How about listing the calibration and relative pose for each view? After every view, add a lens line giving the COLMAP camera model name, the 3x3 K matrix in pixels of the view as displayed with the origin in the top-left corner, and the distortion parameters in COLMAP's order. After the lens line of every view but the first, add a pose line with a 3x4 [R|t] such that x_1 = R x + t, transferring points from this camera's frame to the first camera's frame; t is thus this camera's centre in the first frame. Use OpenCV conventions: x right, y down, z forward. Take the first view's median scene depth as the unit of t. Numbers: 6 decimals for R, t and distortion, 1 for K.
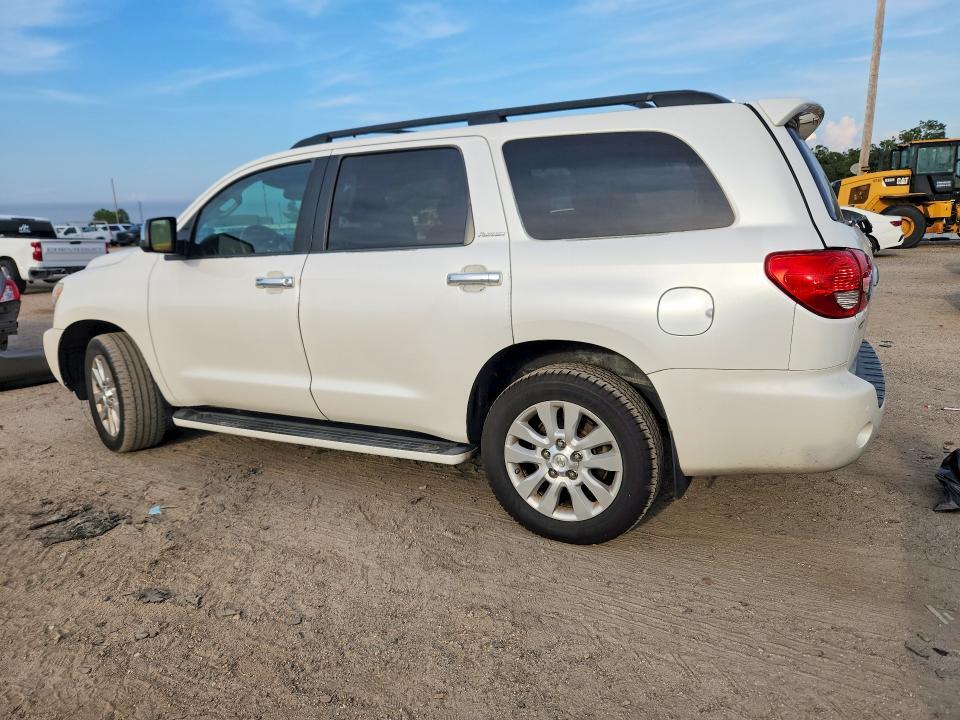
lens RADIAL K [[672.7, 0, 480.0], [0, 672.7, 360.0], [0, 0, 1]] dist [0.062016, -0.054241]
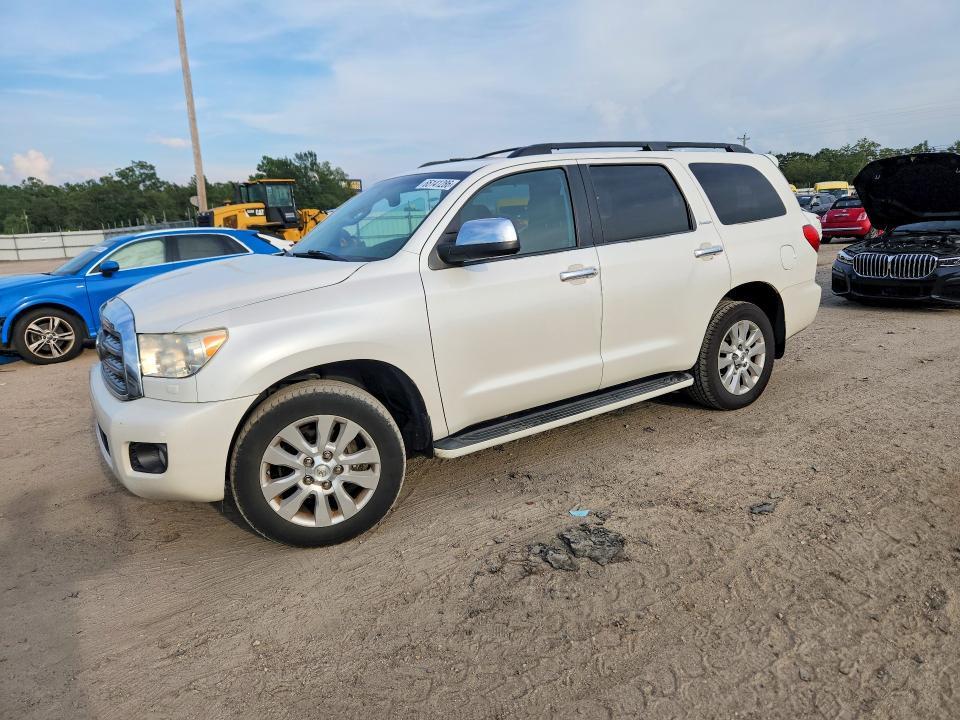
lens RADIAL K [[672.7, 0, 480.0], [0, 672.7, 360.0], [0, 0, 1]] dist [0.062016, -0.054241]
pose [[0.458660, -0.178720, 0.870454, -0.293306], [0.222686, 0.971426, 0.082113, -0.022508], [-0.860257, 0.156176, 0.485353, 0.134154]]
